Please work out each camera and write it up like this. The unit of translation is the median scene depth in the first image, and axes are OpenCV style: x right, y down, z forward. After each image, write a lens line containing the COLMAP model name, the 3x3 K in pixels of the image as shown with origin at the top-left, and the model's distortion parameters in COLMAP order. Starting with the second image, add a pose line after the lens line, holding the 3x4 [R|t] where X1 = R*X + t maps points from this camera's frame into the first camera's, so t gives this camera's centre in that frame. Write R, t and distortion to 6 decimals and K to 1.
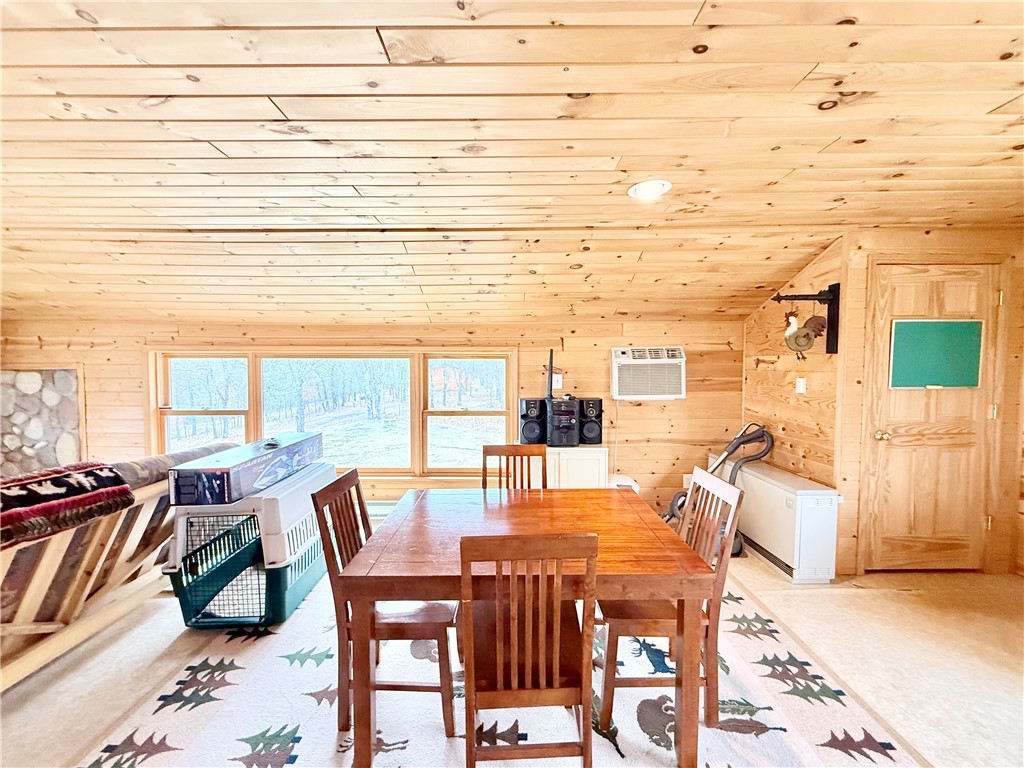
lens RADIAL K [[410.5, 0, 512.0], [0, 410.5, 384.0], [0, 0, 1]] dist [0.001561, 0.000237]
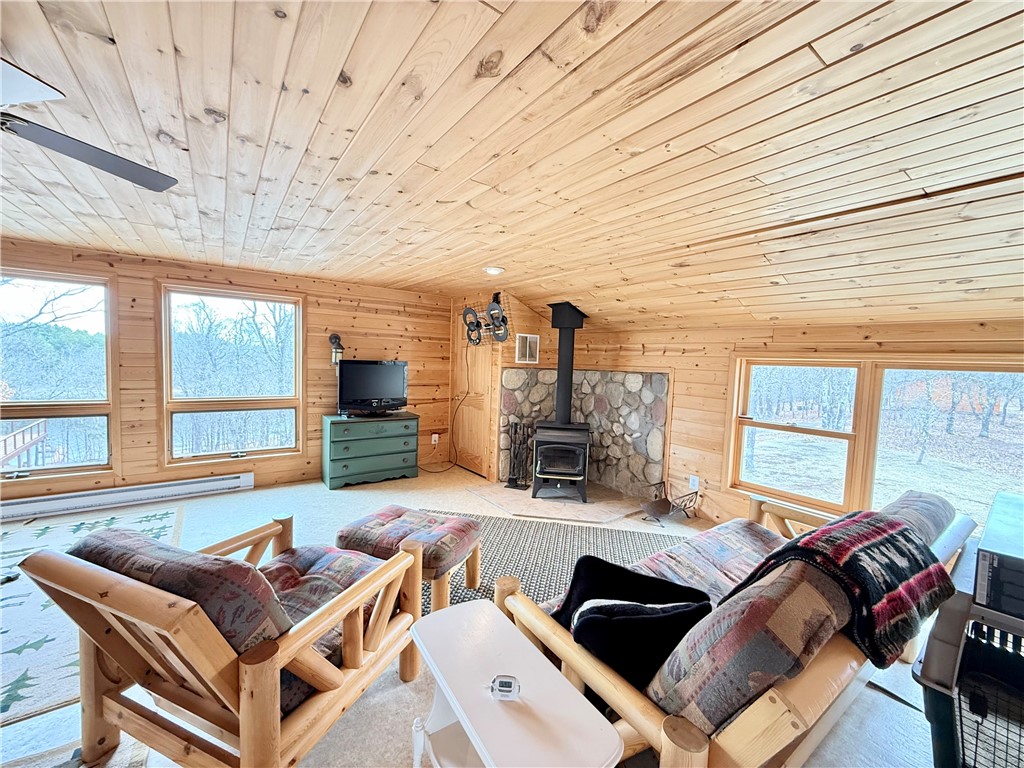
lens RADIAL K [[414.9, 0, 512.0], [0, 414.9, 384.0], [0, 0, 1]] dist [0.000226, 0.000030]
pose [[0.577897, 0.065388, -0.813486, -0.387923], [-0.070304, 0.997068, 0.030202, -0.010493], [0.813076, 0.039738, 0.580799, 0.003774]]
